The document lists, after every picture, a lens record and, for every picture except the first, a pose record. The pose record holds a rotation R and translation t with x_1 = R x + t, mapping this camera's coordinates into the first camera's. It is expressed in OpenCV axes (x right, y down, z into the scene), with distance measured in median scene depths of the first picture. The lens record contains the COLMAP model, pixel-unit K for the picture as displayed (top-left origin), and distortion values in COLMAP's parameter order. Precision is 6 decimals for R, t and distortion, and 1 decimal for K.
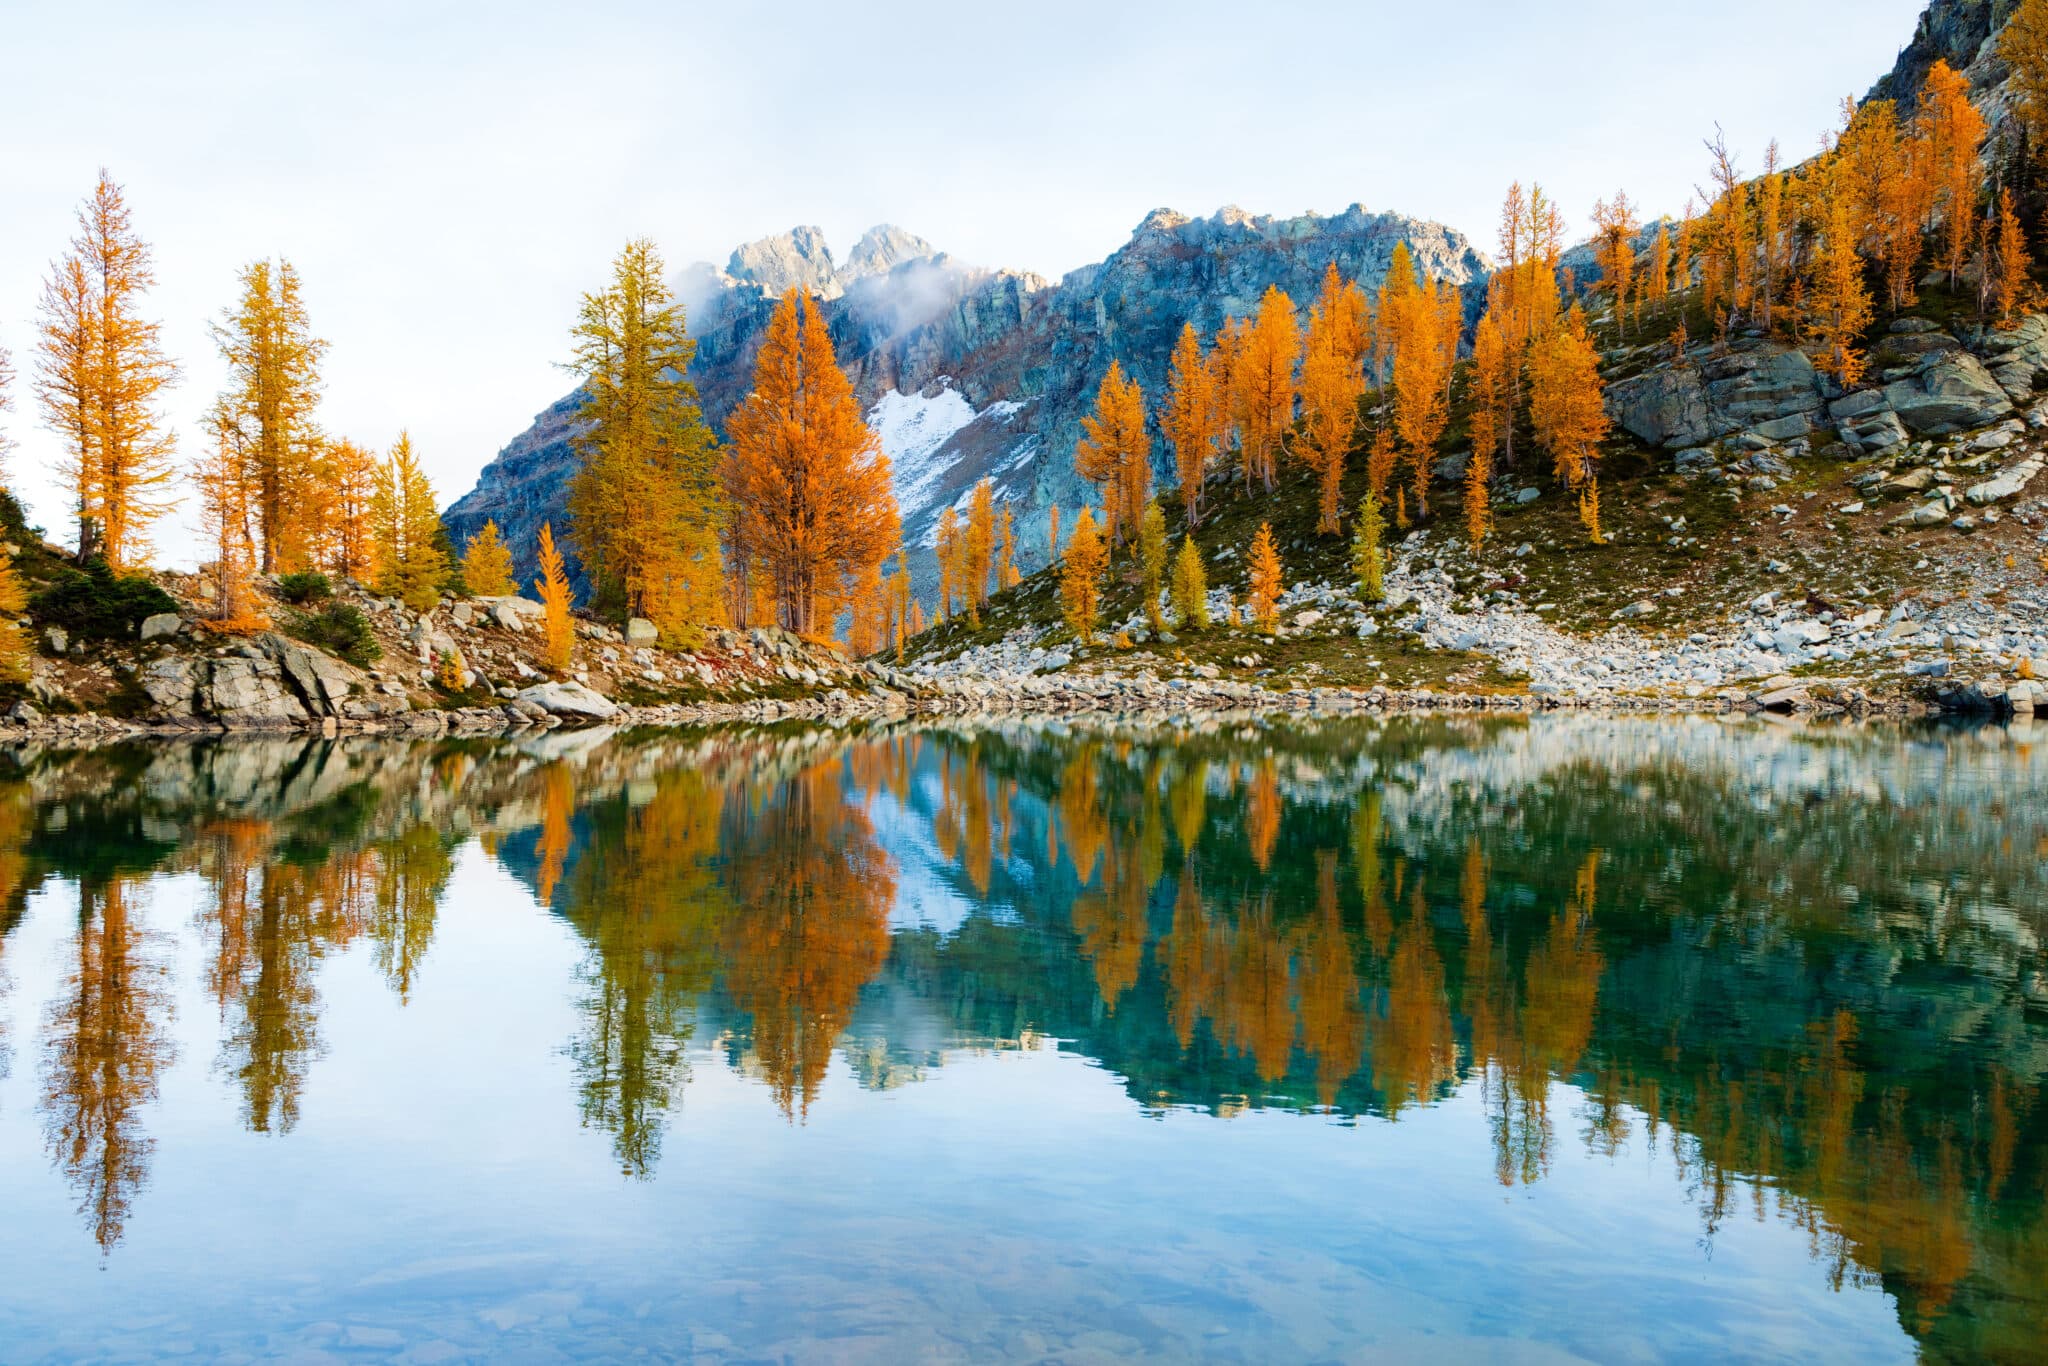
lens RADIAL K [[2463.5, 0, 1022.7], [0, 2463.5, 711.5], [0, 0, 1]] dist [-0.006651, 0.390106]
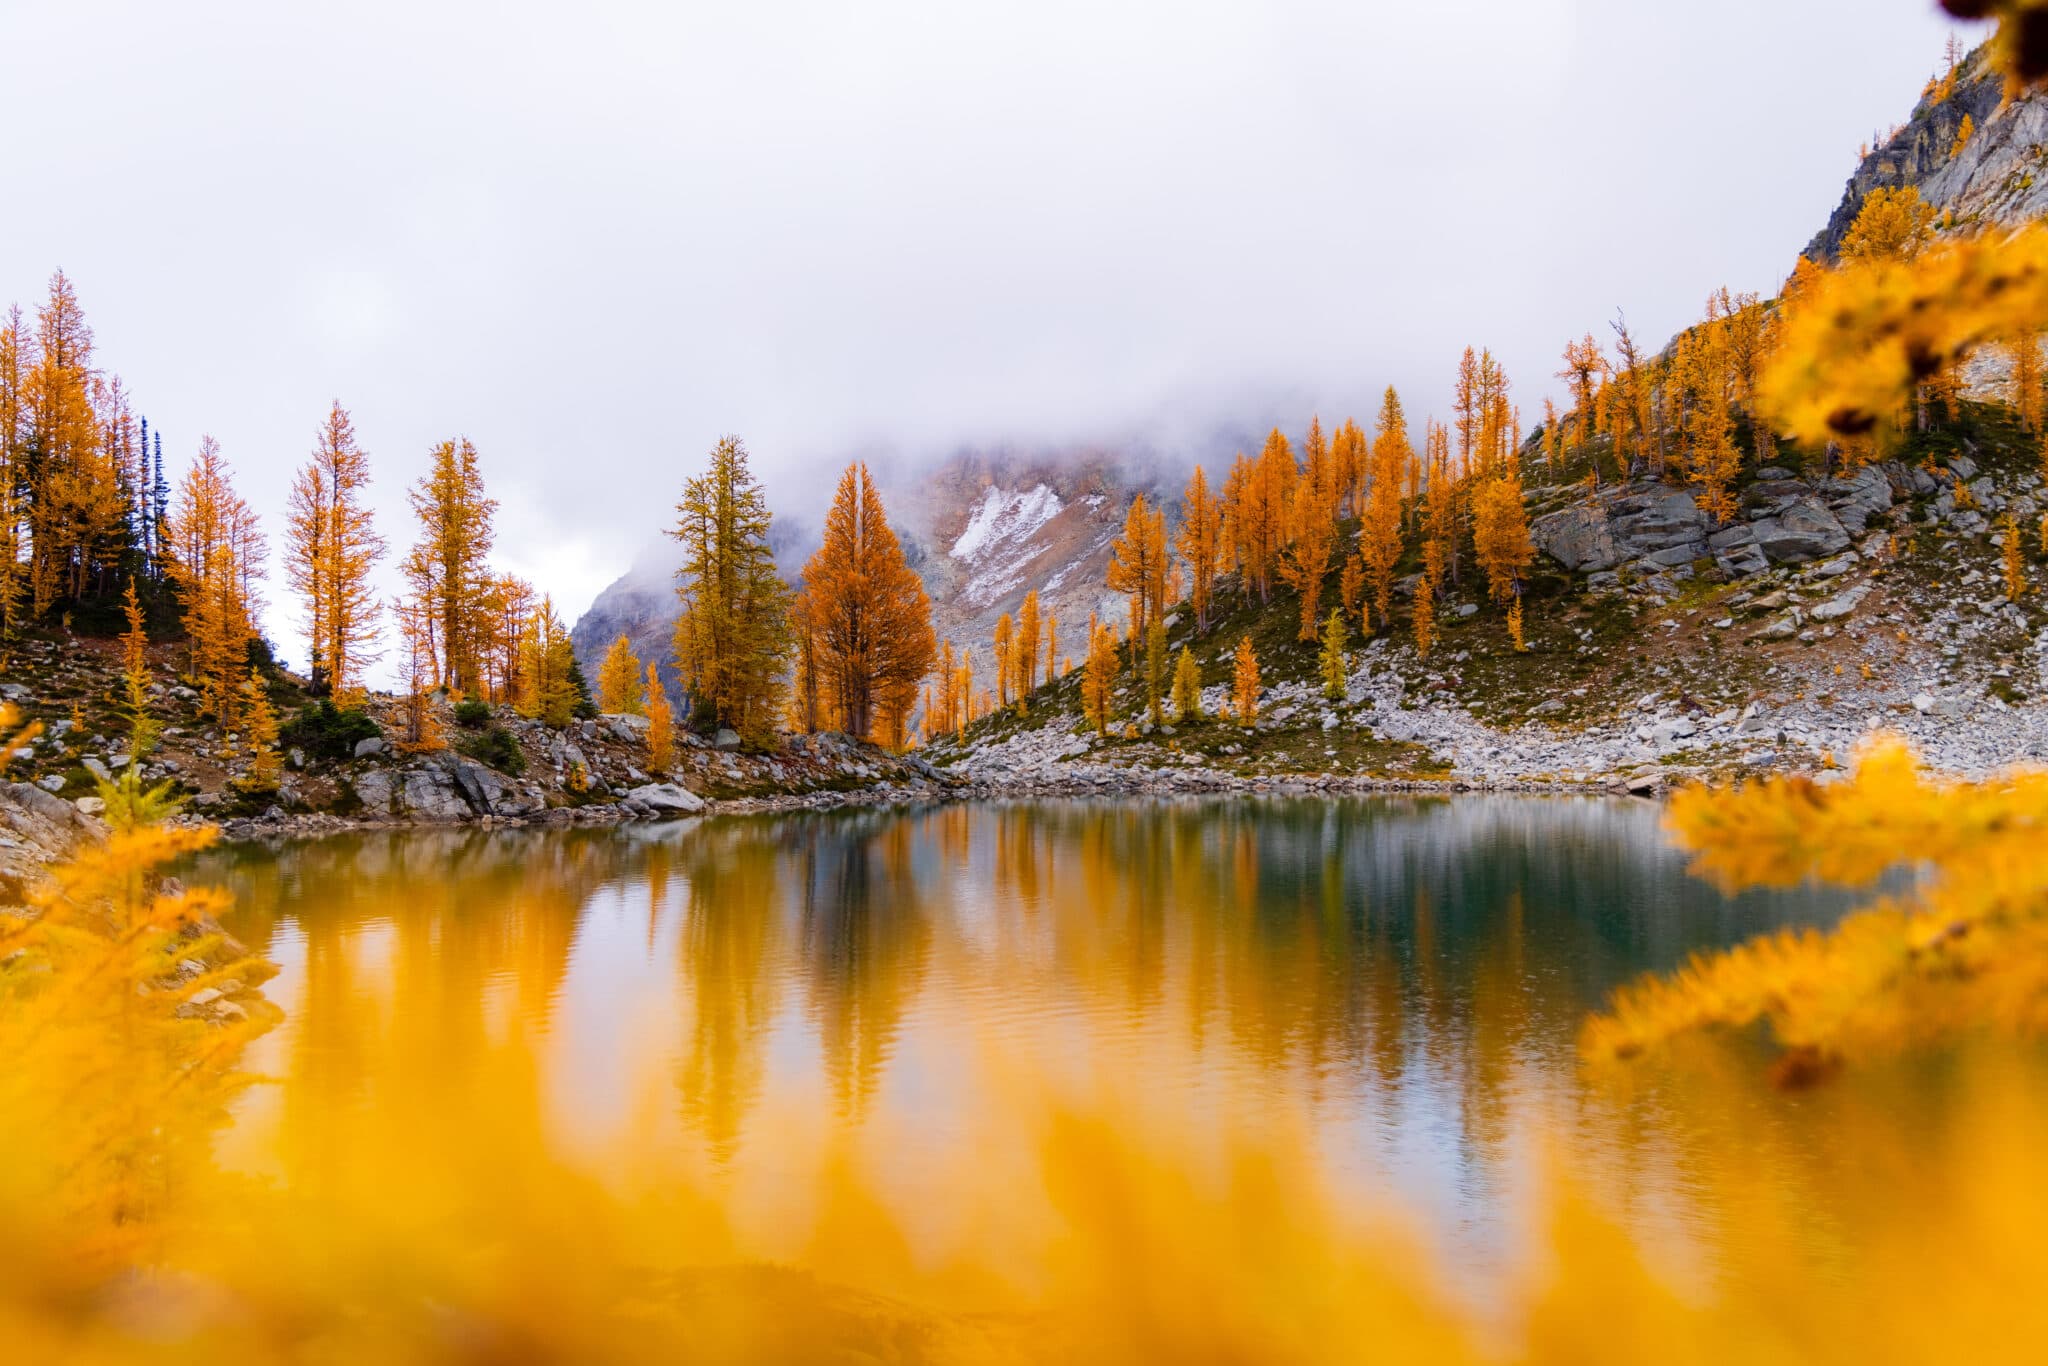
lens RADIAL K [[2221.9, 0, 1023.4], [0, 2221.9, 636.0], [0, 0, 1]] dist [-0.070700, -0.012682]
pose [[0.998989, -0.003137, -0.044852, 0.038866], [0.000642, 0.998457, -0.055526, -0.016074], [0.044957, 0.055441, 0.997449, -0.116468]]
